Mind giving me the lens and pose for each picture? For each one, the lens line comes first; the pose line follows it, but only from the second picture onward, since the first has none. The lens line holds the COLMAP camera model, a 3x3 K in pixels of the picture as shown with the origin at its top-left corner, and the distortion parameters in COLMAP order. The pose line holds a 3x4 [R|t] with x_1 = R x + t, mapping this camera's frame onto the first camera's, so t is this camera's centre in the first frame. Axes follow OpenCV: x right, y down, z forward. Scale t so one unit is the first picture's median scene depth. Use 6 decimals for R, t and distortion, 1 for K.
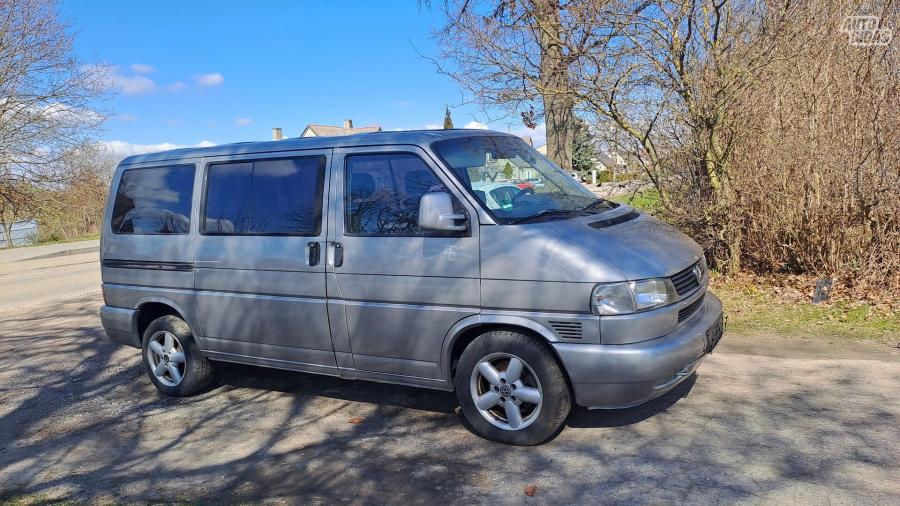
lens RADIAL K [[643.5, 0, 466.9], [0, 643.5, 240.1], [0, 0, 1]] dist [0.080135, -0.071929]
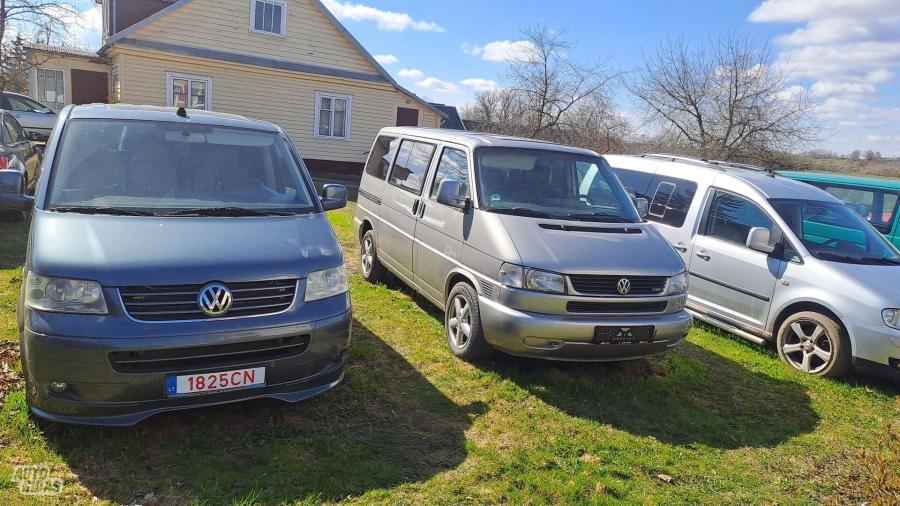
lens RADIAL K [[643.5, 0, 453.9], [0, 643.5, 243.7], [0, 0, 1]] dist [0.080135, -0.071929]
pose [[0.785323, 0.248400, -0.567068, 0.757282], [-0.224818, 0.967870, 0.112622, -0.087928], [0.576824, 0.039043, 0.815935, -0.186495]]
